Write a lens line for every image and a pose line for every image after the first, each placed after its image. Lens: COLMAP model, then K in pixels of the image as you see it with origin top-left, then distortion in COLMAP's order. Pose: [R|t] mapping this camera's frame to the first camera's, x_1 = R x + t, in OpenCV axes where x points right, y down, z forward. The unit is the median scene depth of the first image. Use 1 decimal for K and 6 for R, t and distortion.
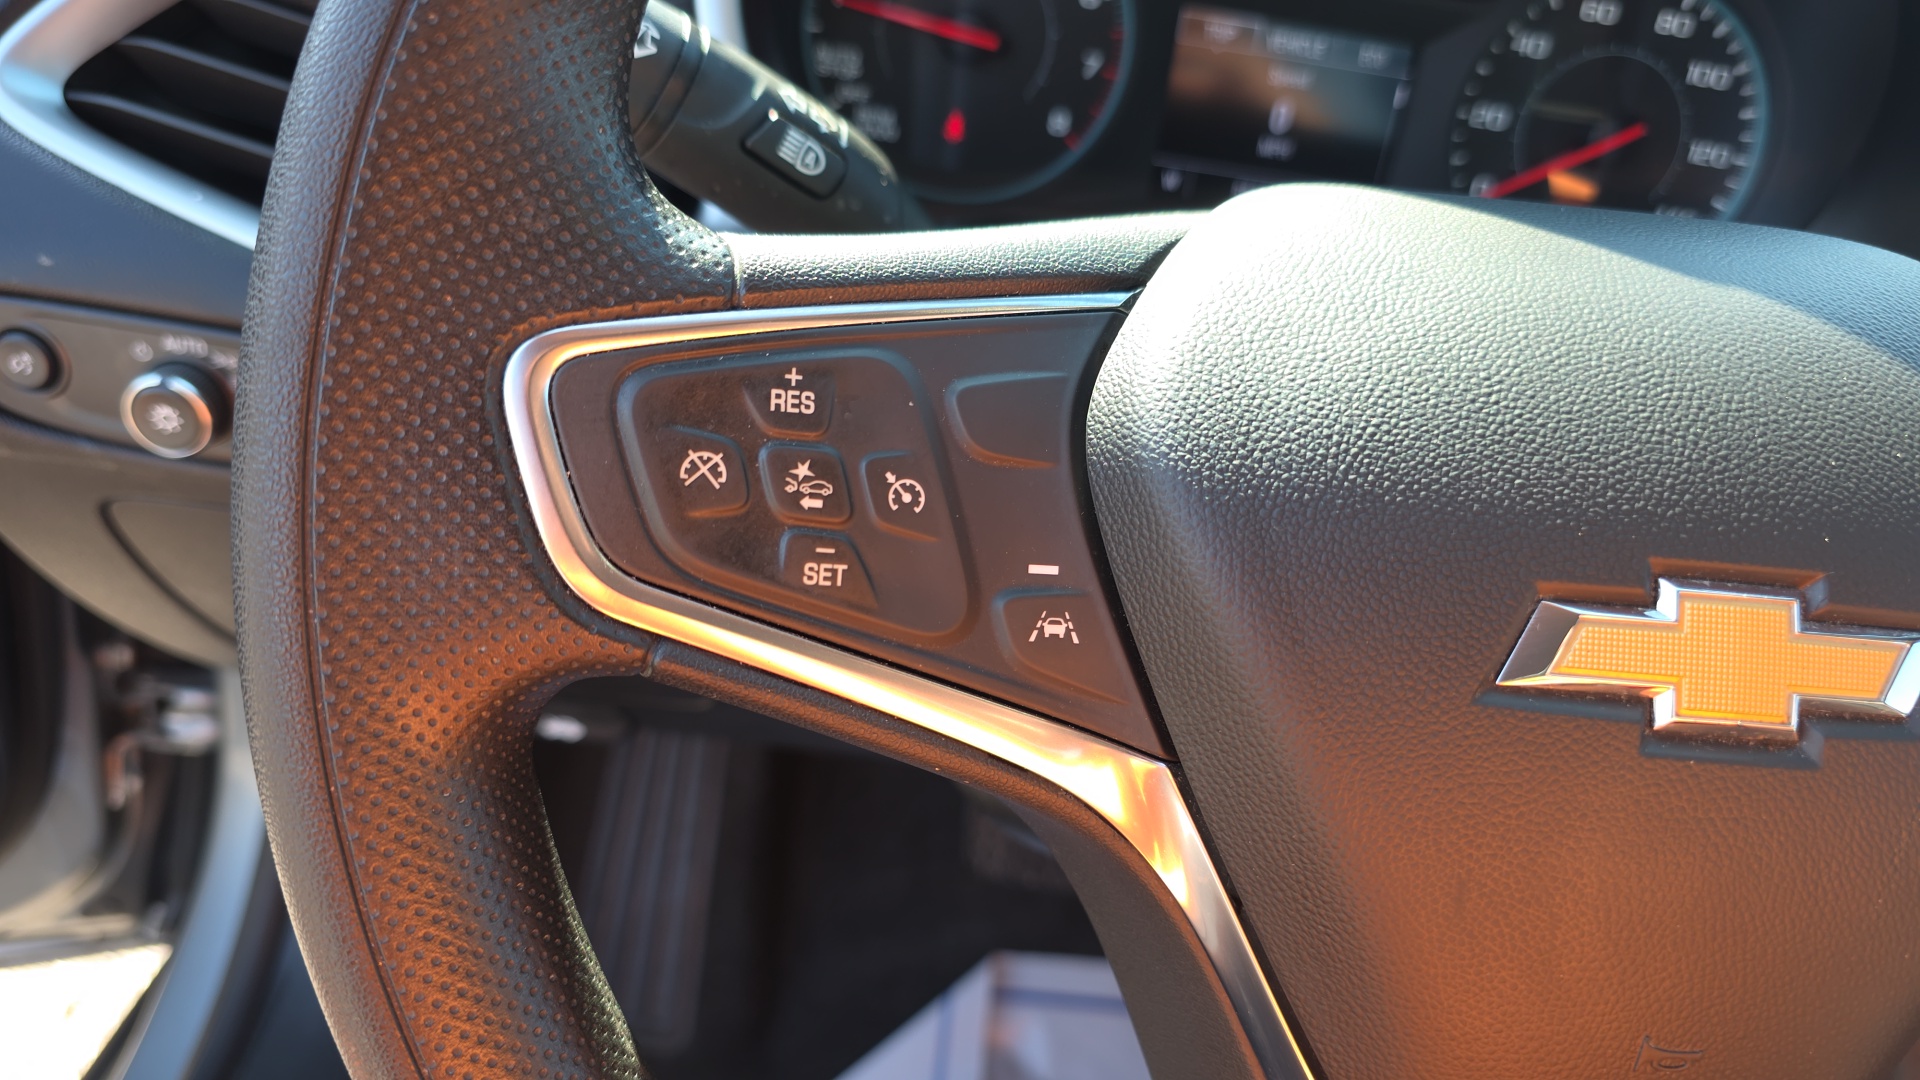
lens RADIAL K [[1370.3, 0, 960.0], [0, 1370.3, 540.0], [0, 0, 1]] dist [-0.021022, -0.004942]
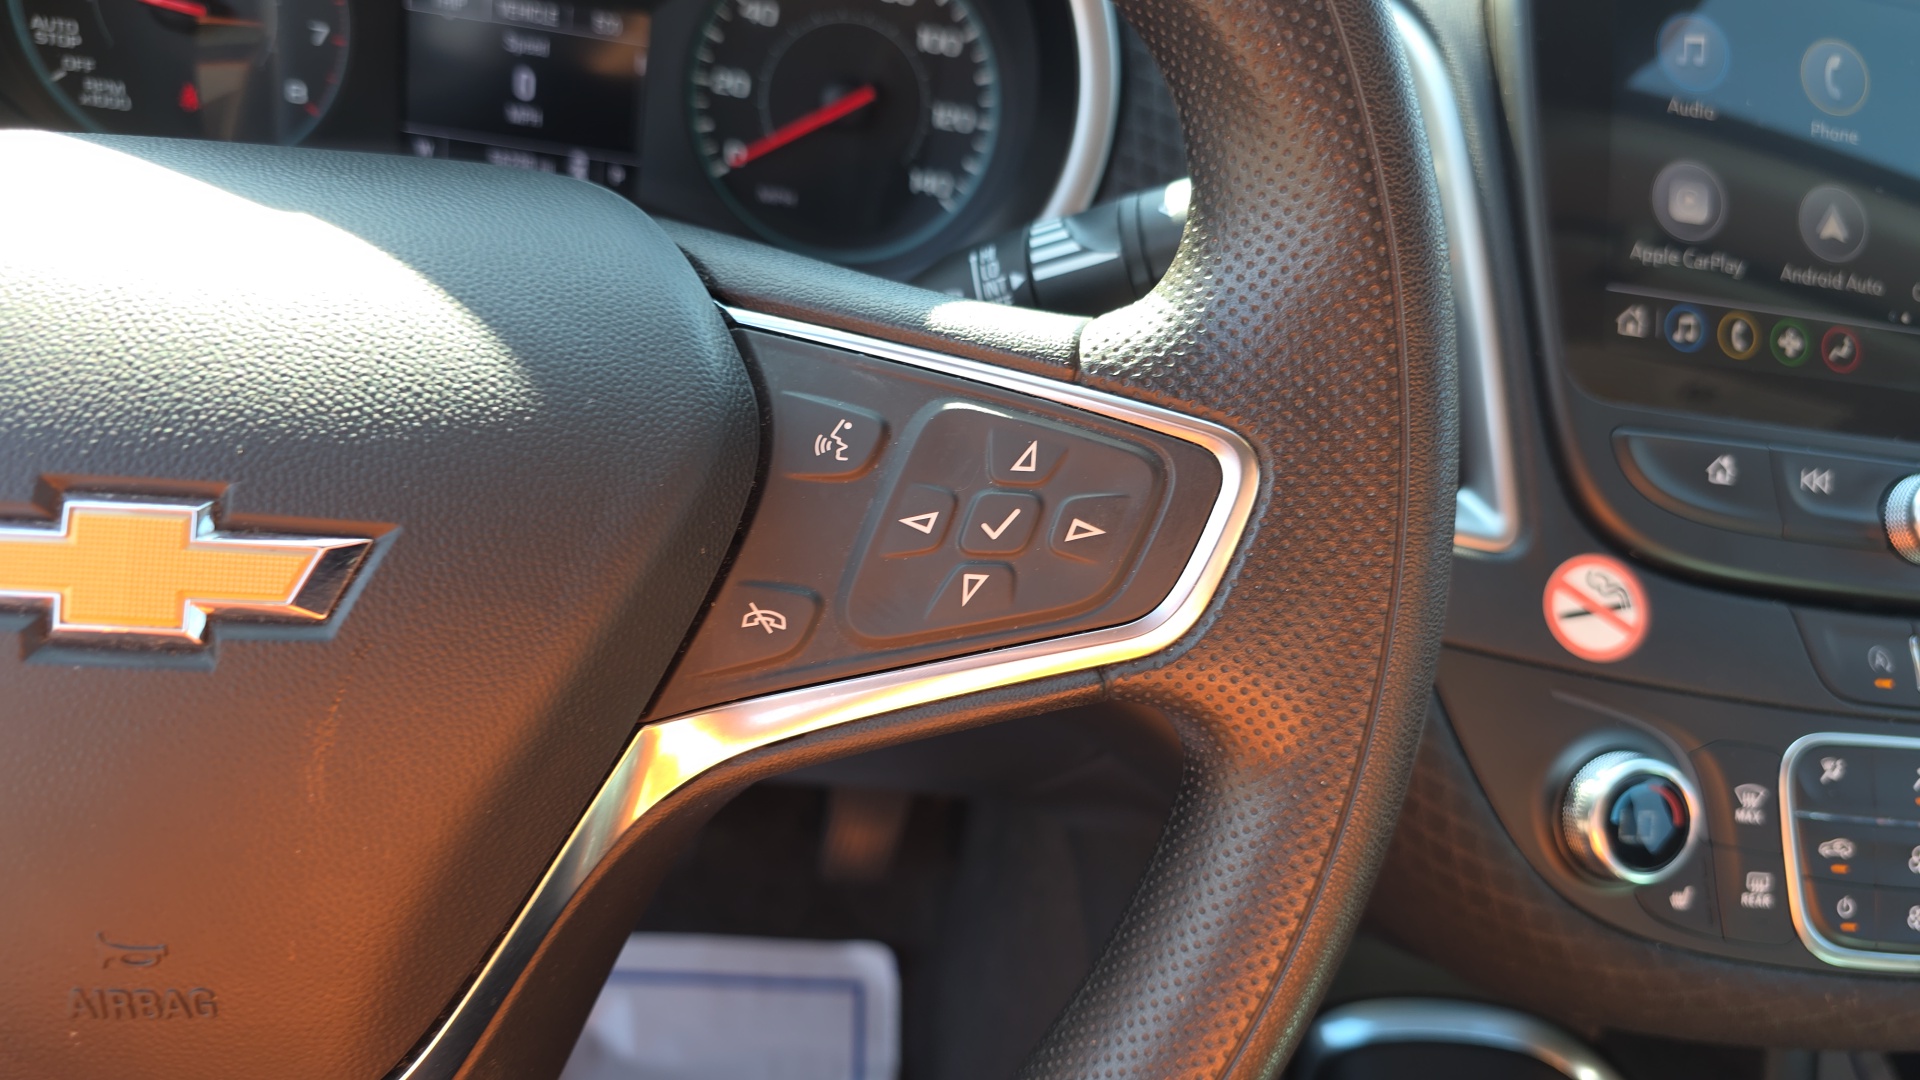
lens RADIAL K [[1364.5, 0, 953.0], [0, 1364.5, 565.6], [0, 0, 1]] dist [0.014554, -0.050834]
pose [[0.994683, -0.033369, 0.097423, 0.984812], [0.031345, 0.999261, 0.022240, 0.074593], [-0.098093, -0.019068, 0.994995, -0.096103]]
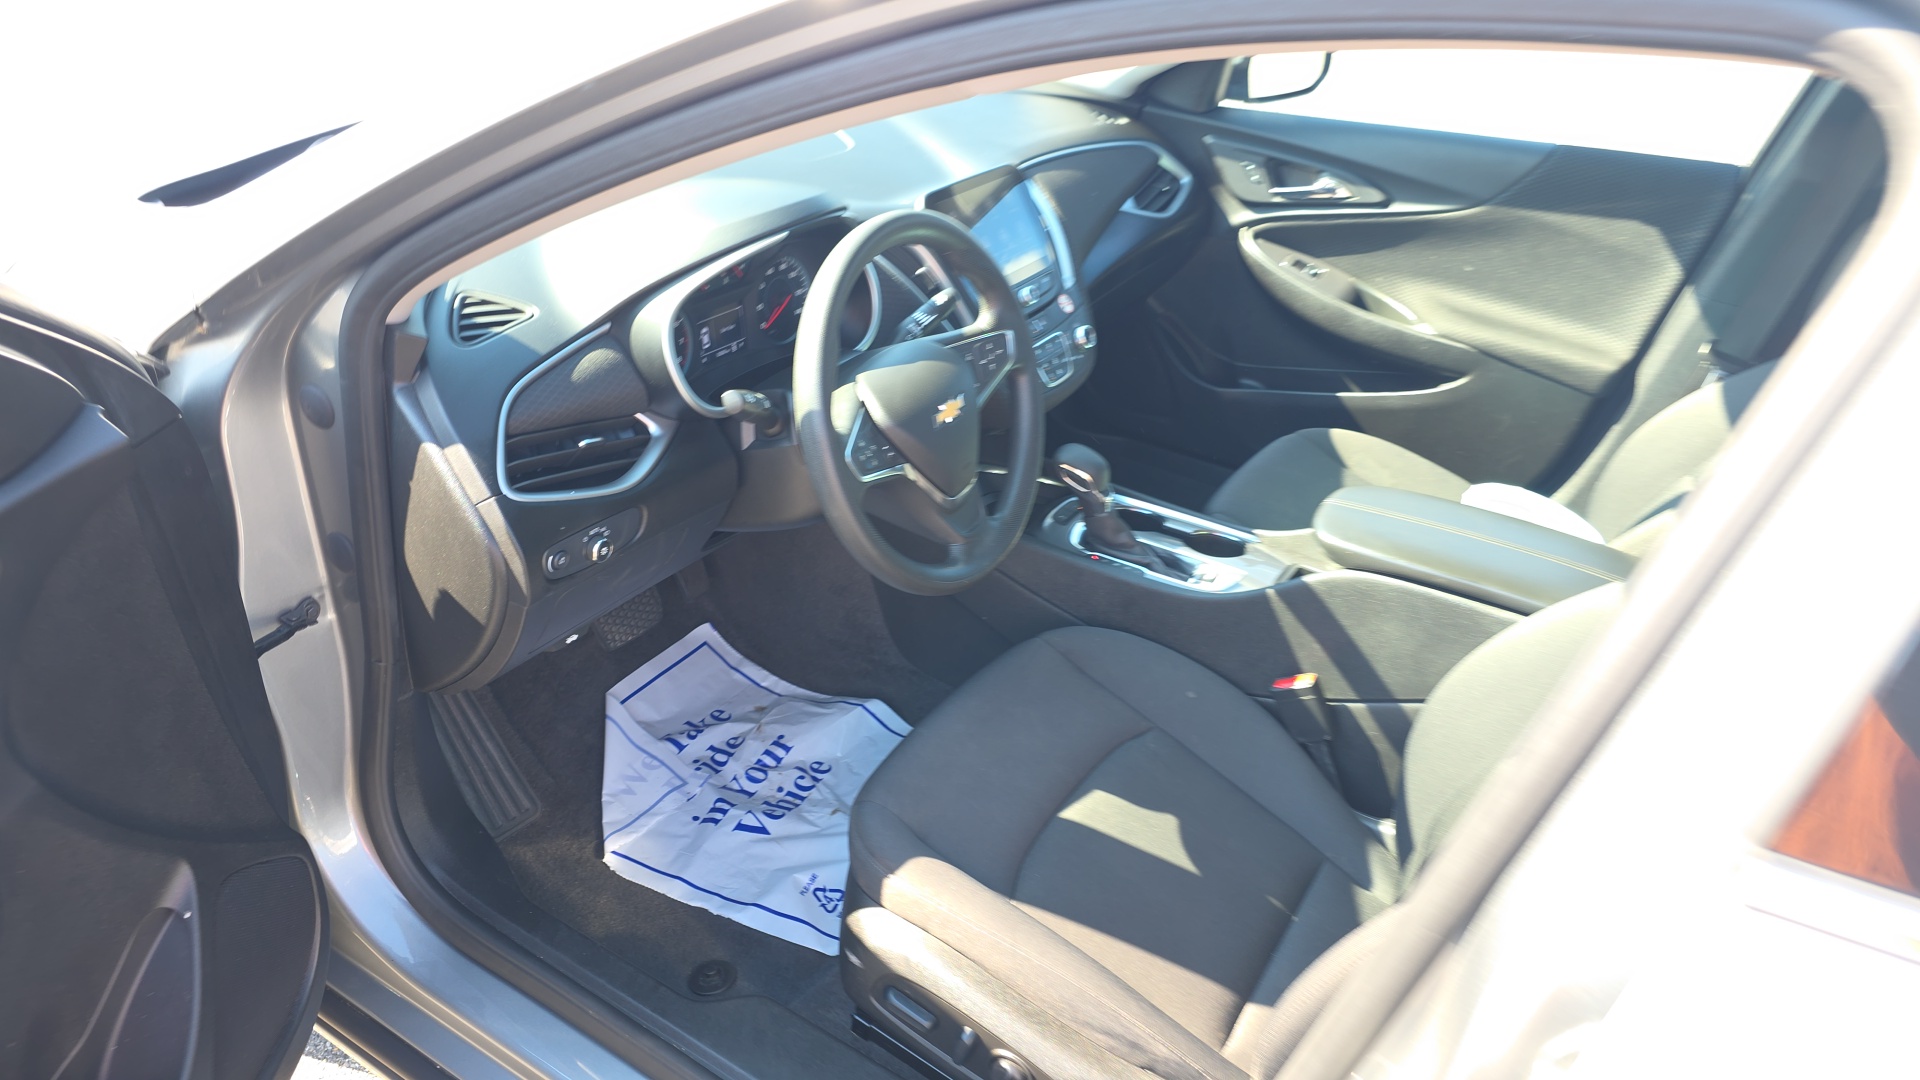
lens RADIAL K [[1287.8, 0, 950.4], [0, 1287.8, 529.9], [0, 0, 1]] dist [0.082046, -0.090548]
pose [[0.519655, -0.512256, 0.683778, -4.398453], [0.418233, 0.850396, 0.319231, -1.532329], [-0.745010, 0.120088, 0.656155, -3.418545]]
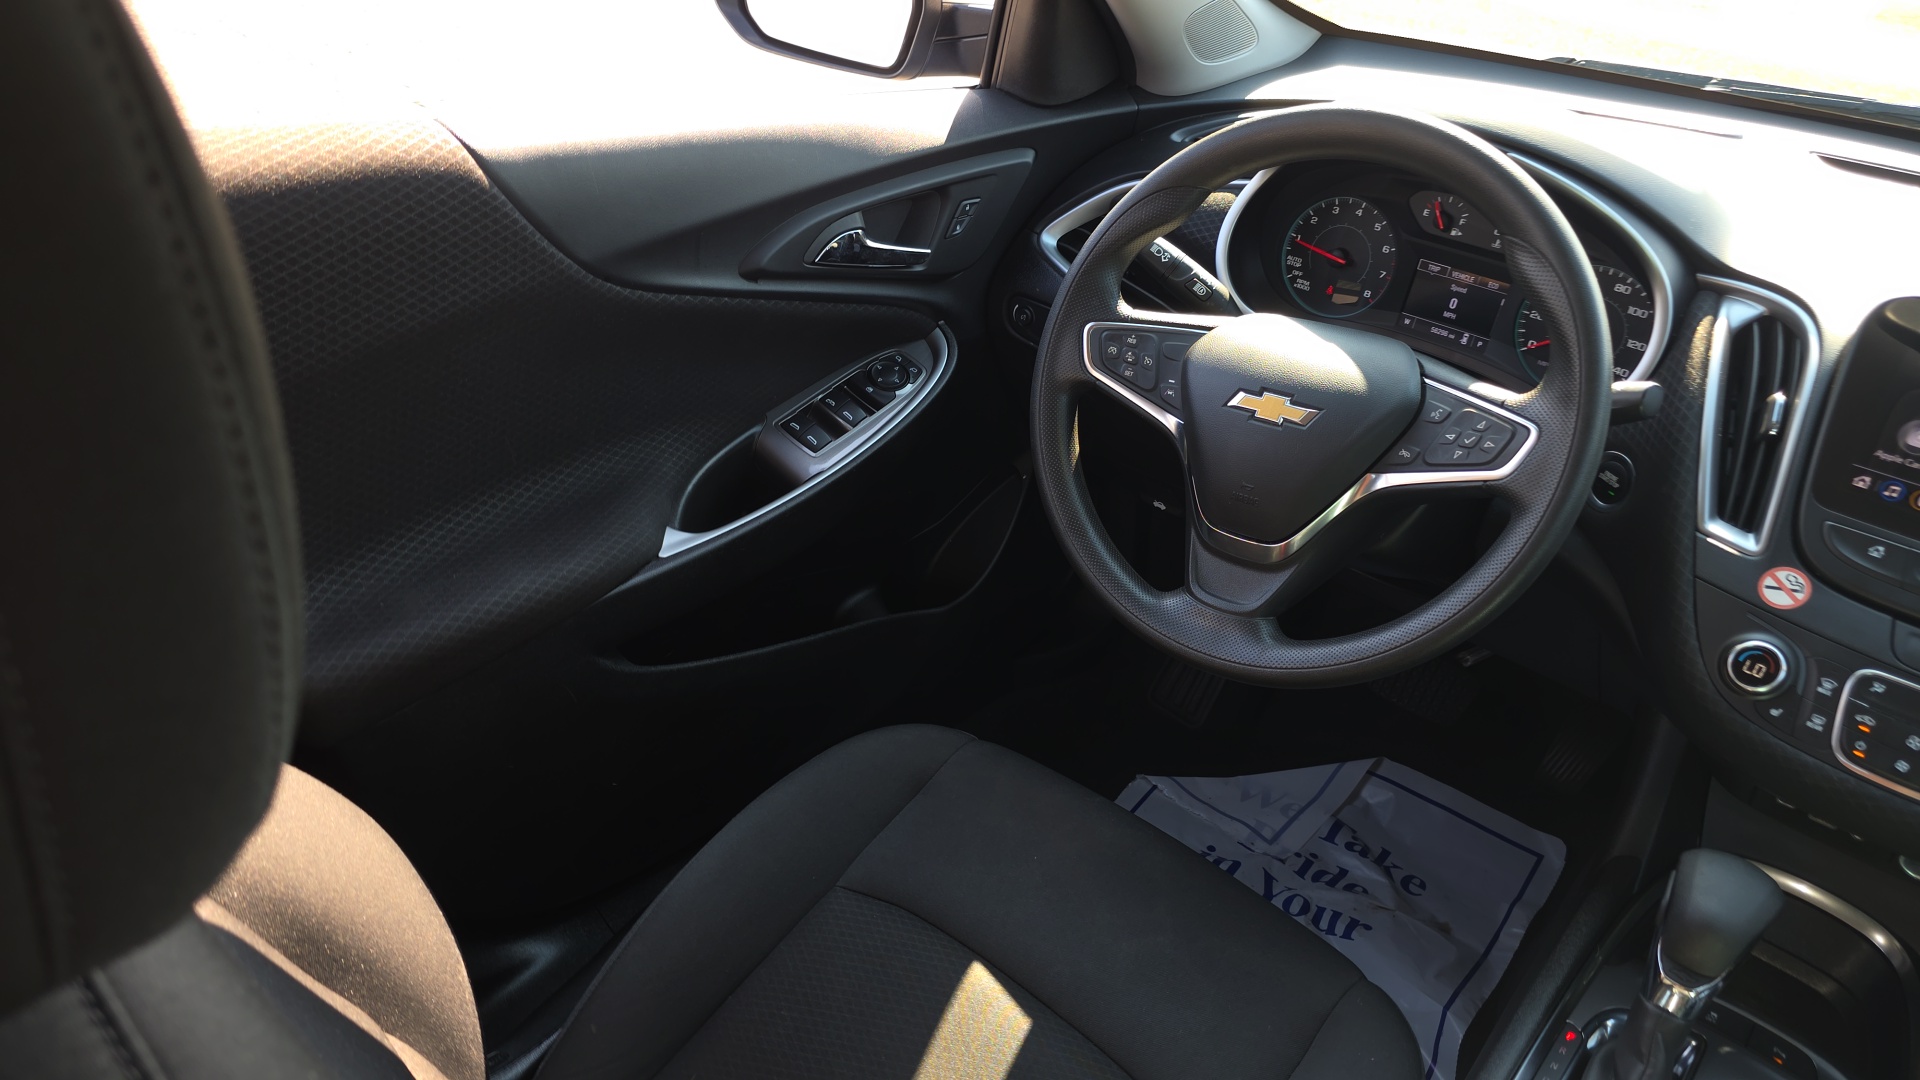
lens RADIAL K [[1294.1, 0, 916.6], [0, 1294.1, 551.8], [0, 0, 1]] dist [0.053320, -0.053805]
pose [[0.753834, 0.264163, -0.601625, 2.392091], [-0.293375, 0.954606, 0.051552, 0.674763], [0.587933, 0.137640, 0.797114, -3.289242]]
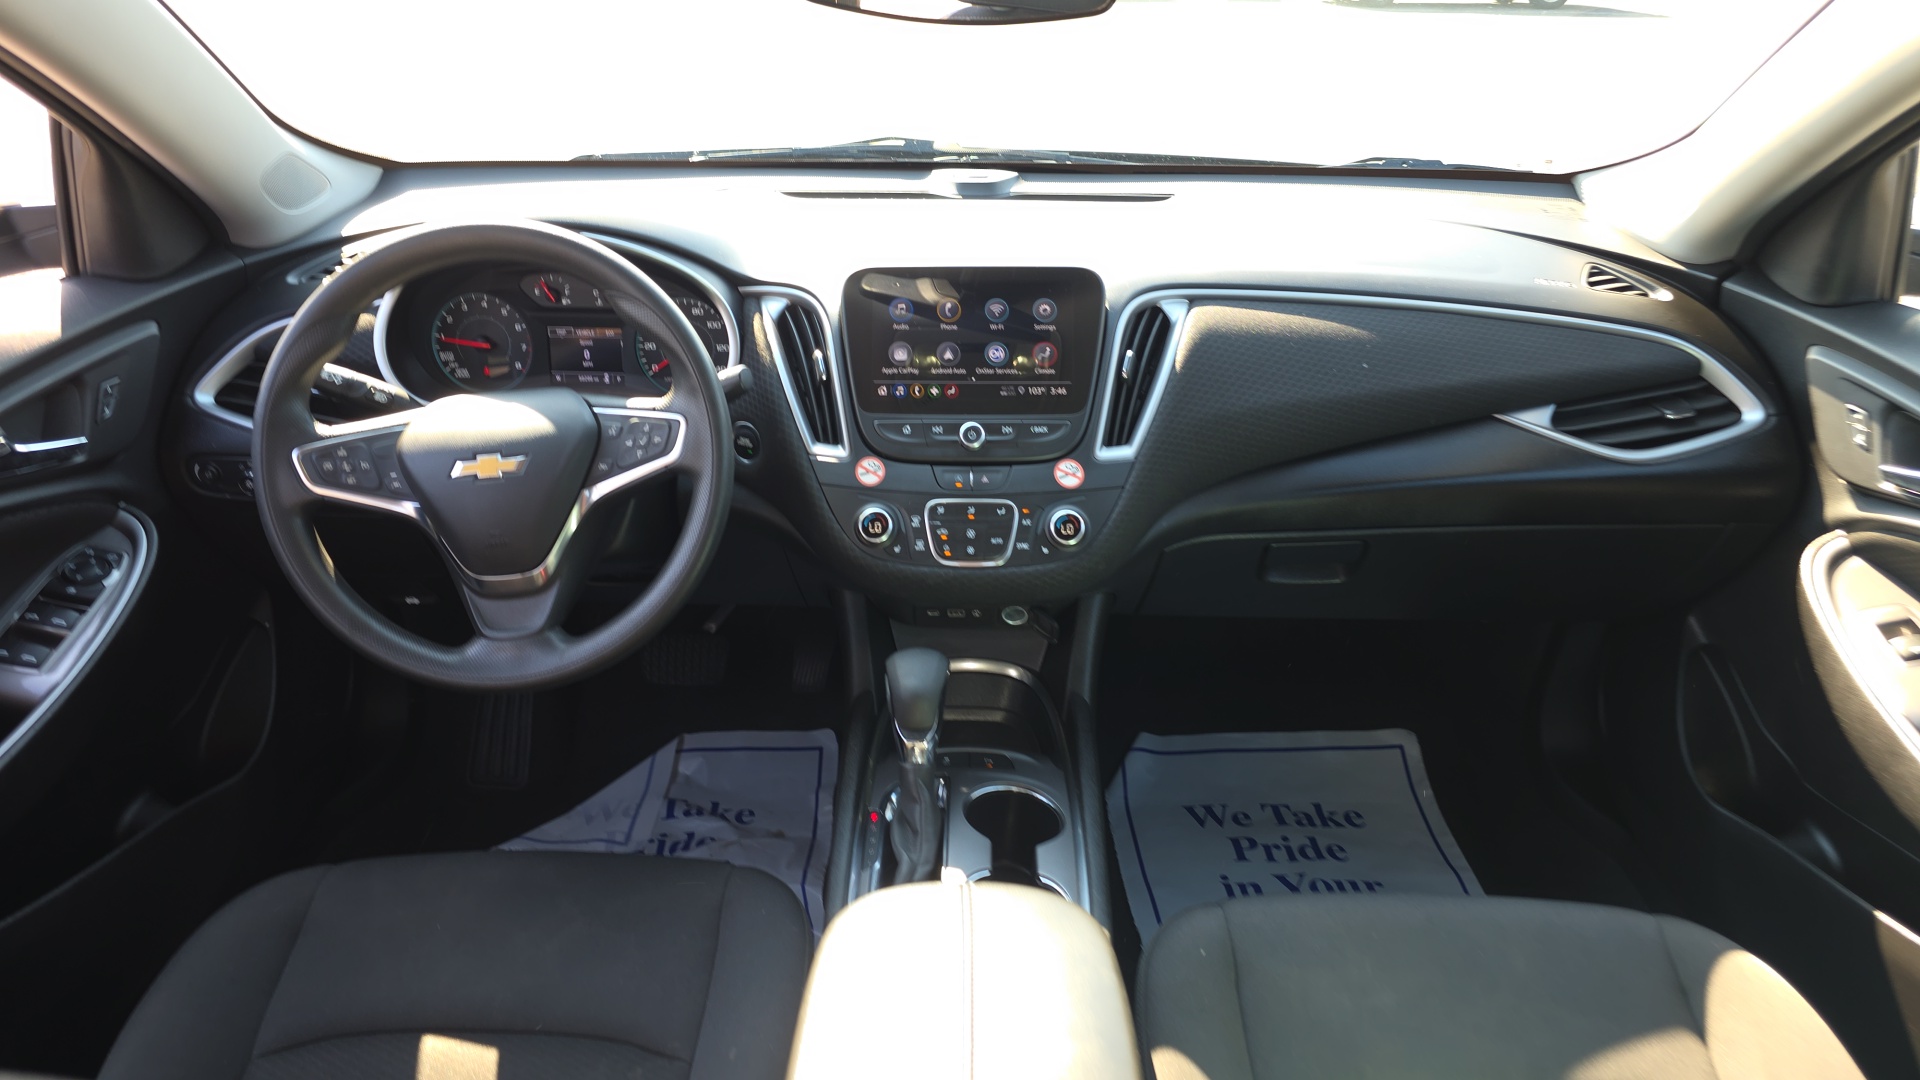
lens RADIAL K [[1287.8, 0, 950.4], [0, 1287.8, 529.9], [0, 0, 1]] dist [0.082046, -0.090548]
pose [[0.990809, -0.124641, -0.052558, 2.655556], [0.119679, 0.988829, -0.088846, 1.046182], [0.063045, 0.081739, 0.994658, -4.327766]]
